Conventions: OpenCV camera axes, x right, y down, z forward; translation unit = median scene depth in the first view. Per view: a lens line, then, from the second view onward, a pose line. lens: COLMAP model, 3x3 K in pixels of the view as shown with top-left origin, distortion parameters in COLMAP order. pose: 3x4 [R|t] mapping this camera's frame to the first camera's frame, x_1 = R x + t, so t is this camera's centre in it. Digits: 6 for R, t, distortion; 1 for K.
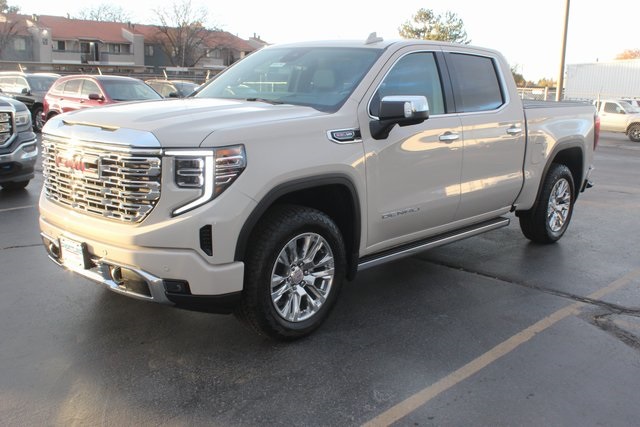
lens RADIAL K [[637.8, 0, 320.0], [0, 637.8, 213.5], [0, 0, 1]] dist [-0.008811, -0.001592]
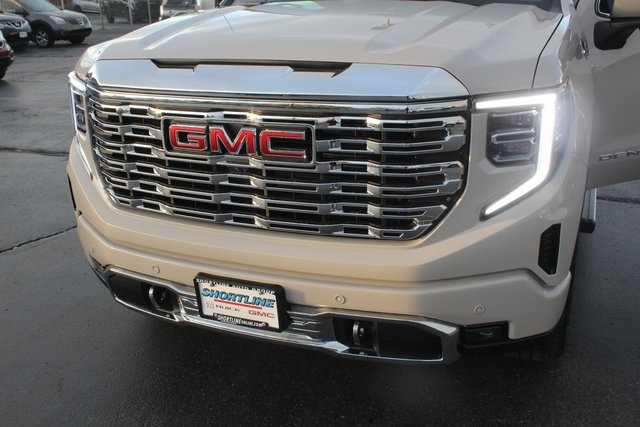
lens RADIAL K [[637.8, 0, 320.0], [0, 637.8, 213.5], [0, 0, 1]] dist [-0.008811, -0.001592]
pose [[0.925540, -0.161909, 0.342288, -0.552806], [0.108894, 0.979596, 0.168920, -0.109699], [-0.362653, -0.119069, 0.924286, 0.535561]]
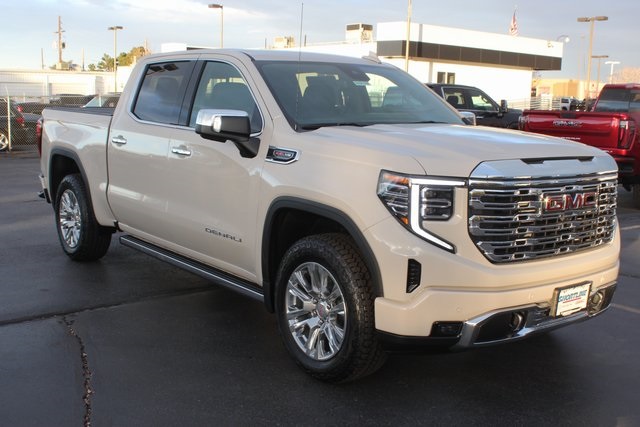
lens RADIAL K [[768.9, 0, 305.2], [0, 768.9, 211.8], [0, 0, 1]] dist [-0.100065, 0.015342]
pose [[0.144054, -0.148798, 0.978319, -1.652377], [0.167308, 0.978060, 0.124123, -0.288186], [-0.975324, 0.145800, 0.165788, 1.314331]]
